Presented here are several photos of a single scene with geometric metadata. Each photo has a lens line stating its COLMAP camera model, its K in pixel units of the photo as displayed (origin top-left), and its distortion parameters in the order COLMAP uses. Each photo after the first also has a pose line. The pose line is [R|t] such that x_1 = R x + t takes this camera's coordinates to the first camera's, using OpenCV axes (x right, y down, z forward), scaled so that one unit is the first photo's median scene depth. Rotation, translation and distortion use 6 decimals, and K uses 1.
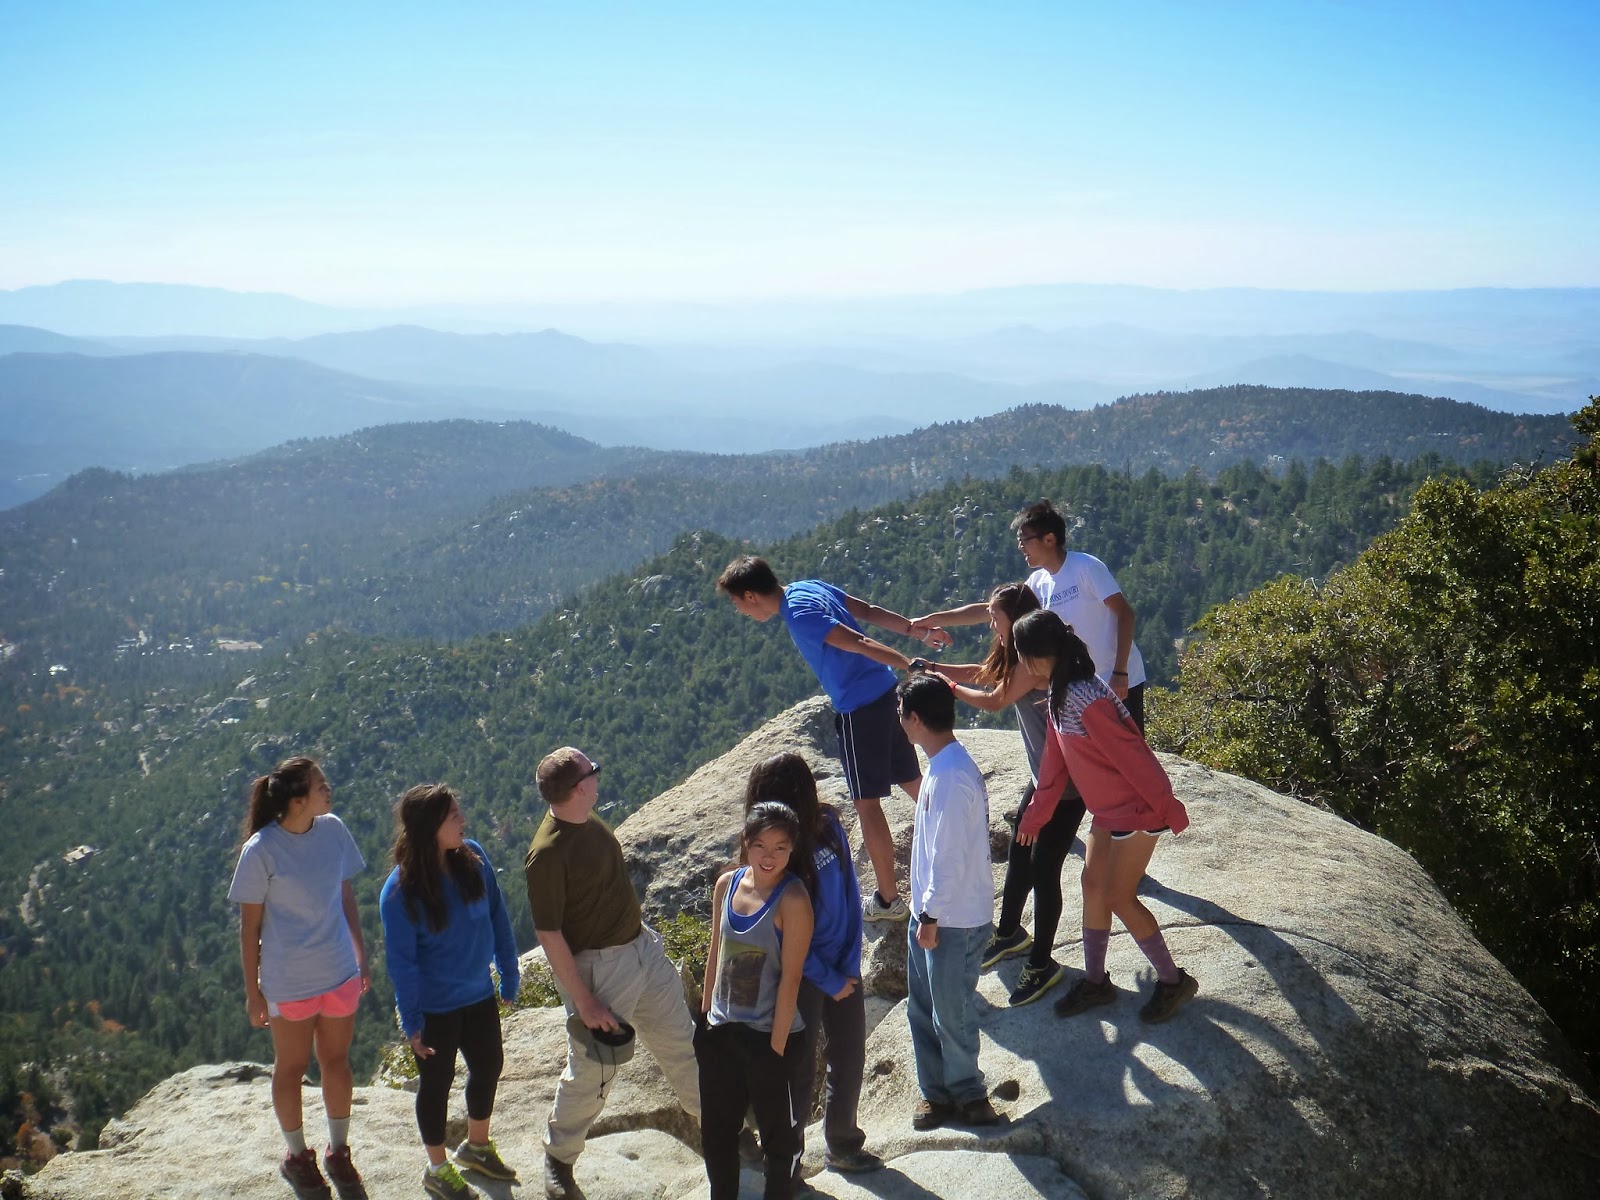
lens RADIAL K [[1059.4, 0, 799.8], [0, 1059.4, 605.7], [0, 0, 1]] dist [-0.026181, 0.003748]
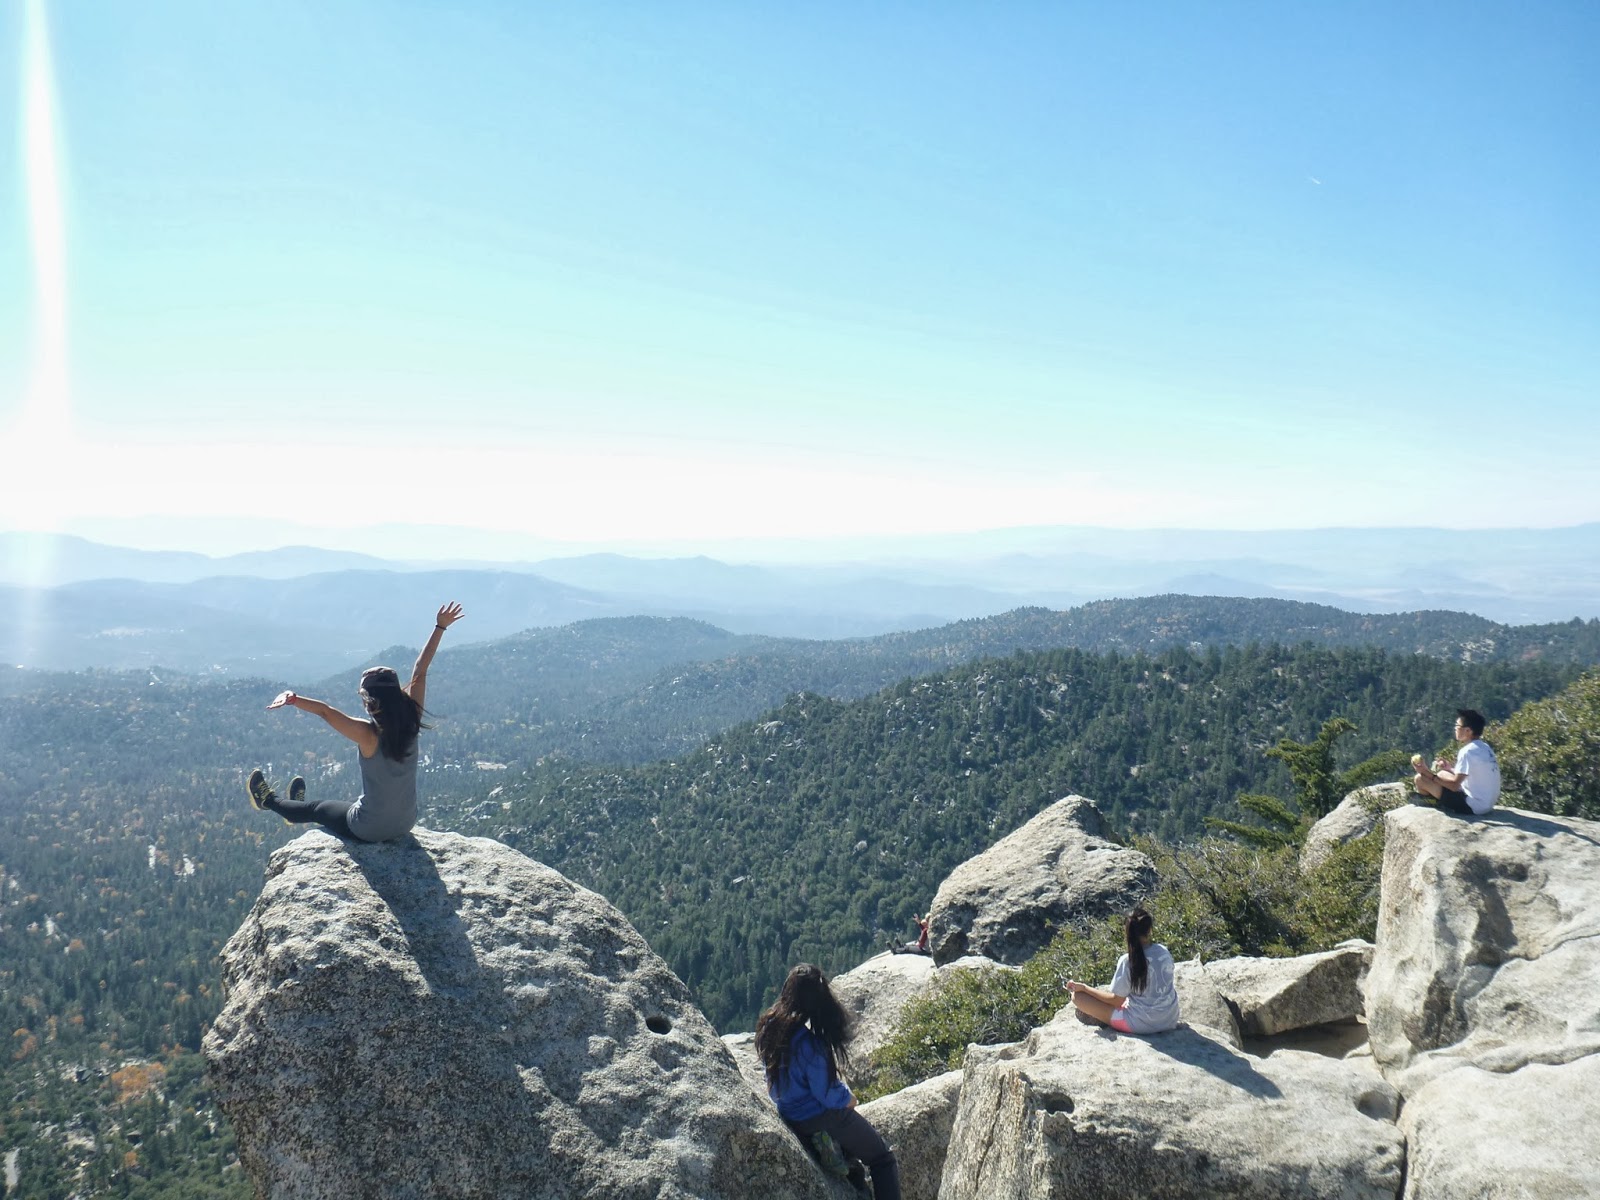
lens RADIAL K [[1059.4, 0, 803.9], [0, 1059.4, 613.6], [0, 0, 1]] dist [-0.026181, 0.003748]
pose [[0.999484, 0.003721, -0.031919, -0.047054], [-0.008918, 0.986378, -0.164255, 0.064802], [0.030873, 0.164455, 0.985901, -0.472734]]
